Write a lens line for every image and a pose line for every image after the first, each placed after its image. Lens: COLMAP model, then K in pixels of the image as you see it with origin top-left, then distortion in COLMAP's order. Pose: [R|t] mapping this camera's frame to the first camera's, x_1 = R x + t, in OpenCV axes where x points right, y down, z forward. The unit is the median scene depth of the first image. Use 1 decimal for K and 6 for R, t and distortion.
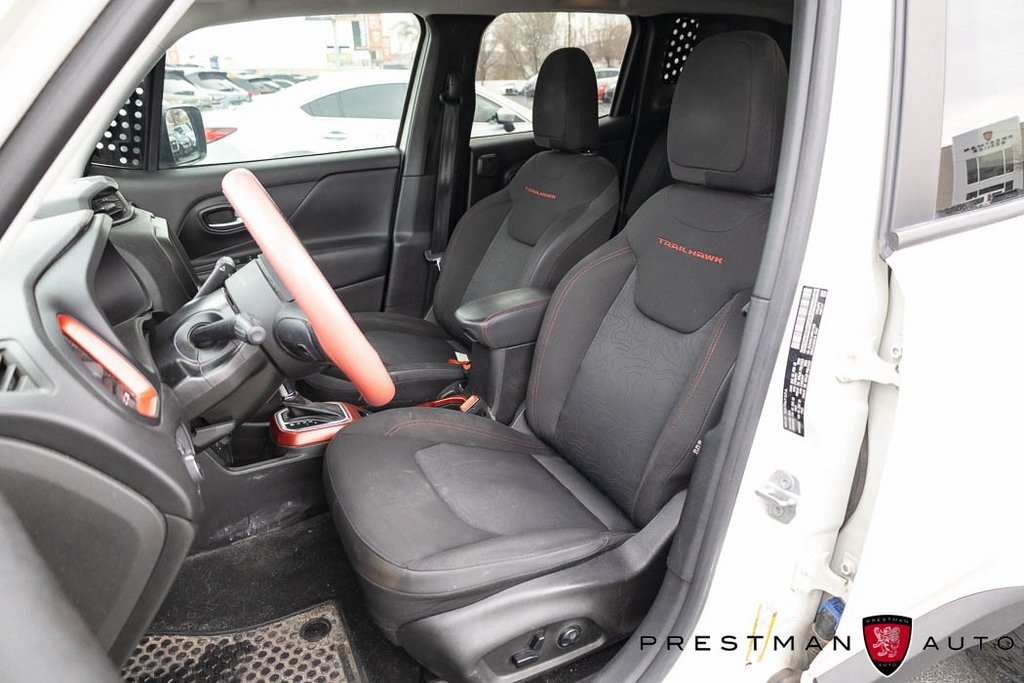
lens RADIAL K [[667.9, 0, 527.2], [0, 667.9, 344.2], [0, 0, 1]] dist [0.014271, -0.004306]
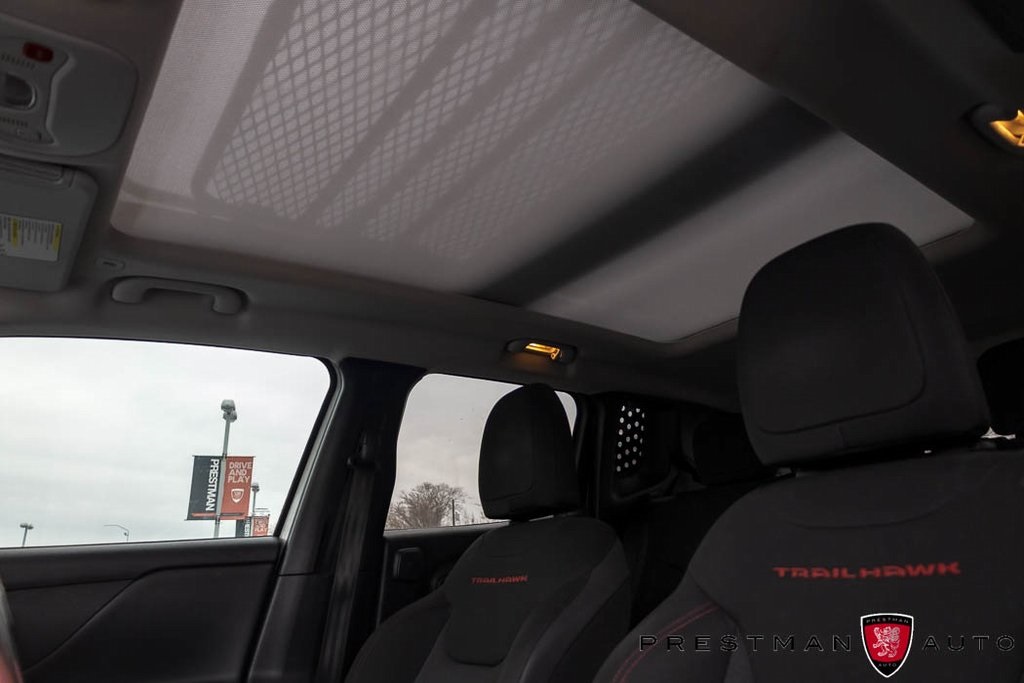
lens RADIAL K [[667.9, 0, 517.2], [0, 667.9, 347.1], [0, 0, 1]] dist [0.014271, -0.004306]
pose [[0.988062, 0.008969, 0.153798, -0.058807], [0.094324, 0.754099, -0.649952, 0.023818], [-0.121808, 0.656699, 0.744251, 0.340236]]
